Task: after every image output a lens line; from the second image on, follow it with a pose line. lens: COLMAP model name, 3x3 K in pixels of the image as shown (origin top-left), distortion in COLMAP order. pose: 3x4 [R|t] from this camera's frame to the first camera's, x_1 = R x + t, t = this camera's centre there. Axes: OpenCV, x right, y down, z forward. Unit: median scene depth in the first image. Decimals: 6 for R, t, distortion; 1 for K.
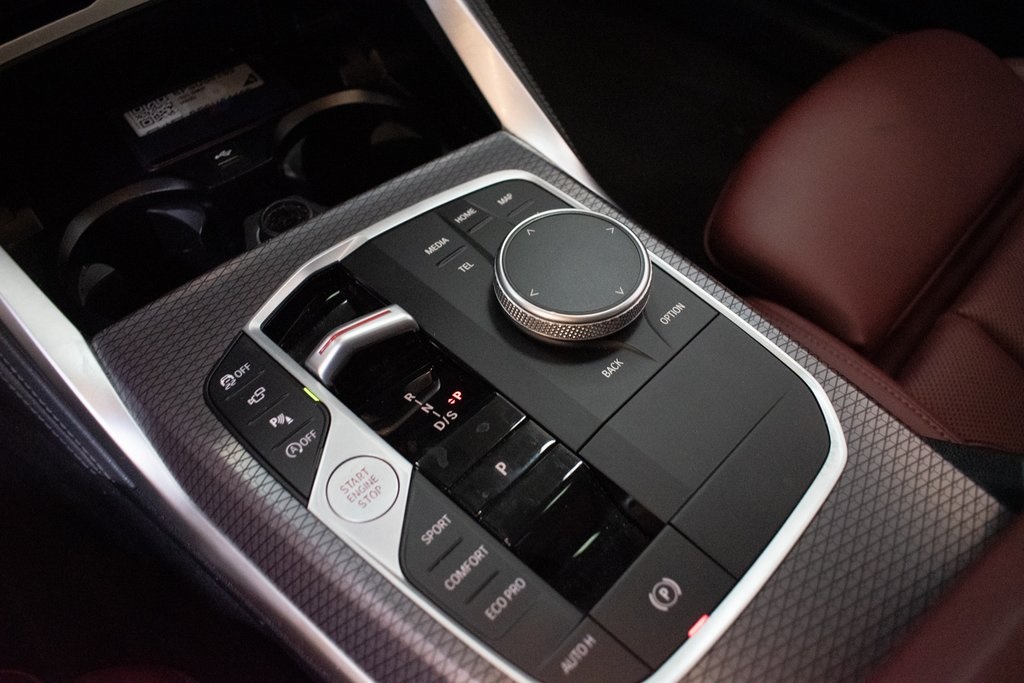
lens RADIAL K [[776.9, 0, 512.0], [0, 776.9, 341.5], [0, 0, 1]] dist [-0.091462, 0.006931]
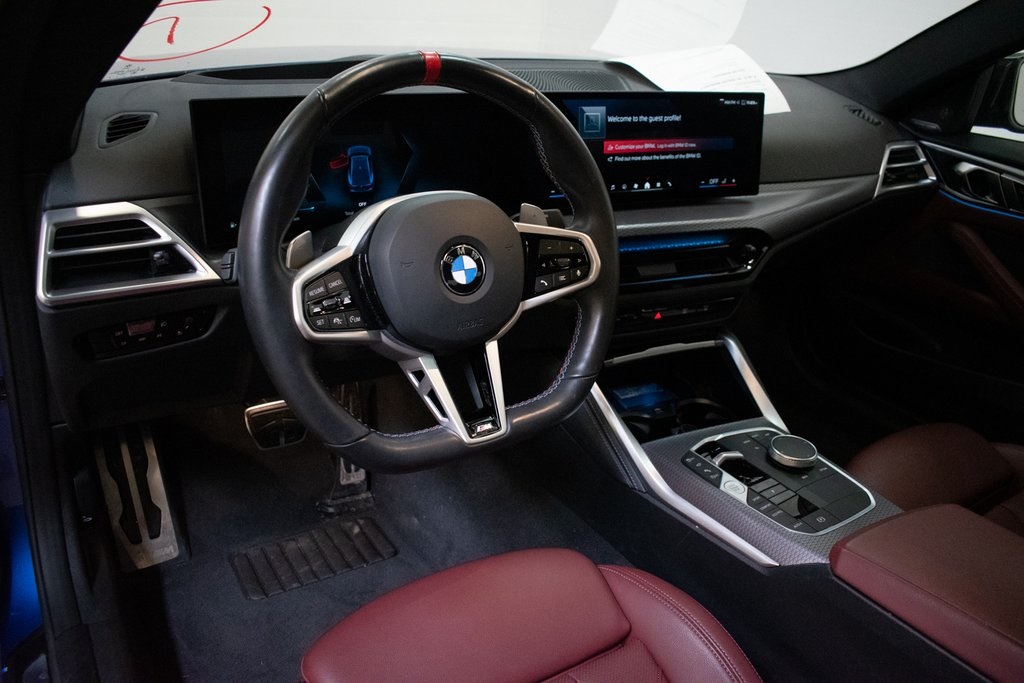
lens RADIAL K [[776.9, 0, 512.0], [0, 776.9, 341.5], [0, 0, 1]] dist [-0.091462, 0.006931]
pose [[0.971523, 0.151578, -0.182118, -0.555498], [-0.219312, 0.866204, -0.448991, 1.221623], [0.089694, 0.476146, 0.874780, -2.154604]]
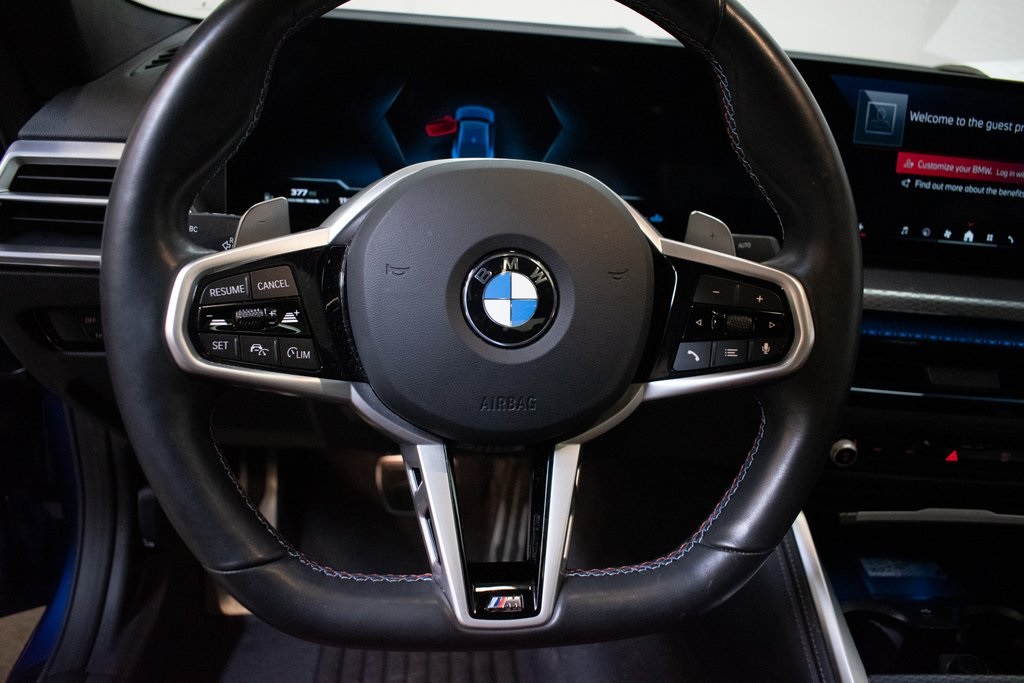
lens RADIAL K [[776.9, 0, 512.0], [0, 776.9, 341.5], [0, 0, 1]] dist [-0.091462, 0.006931]
pose [[0.777546, 0.286898, -0.559564, -0.444683], [-0.540714, 0.759312, -0.362041, 0.496381], [0.321015, 0.584067, 0.745530, -1.079949]]
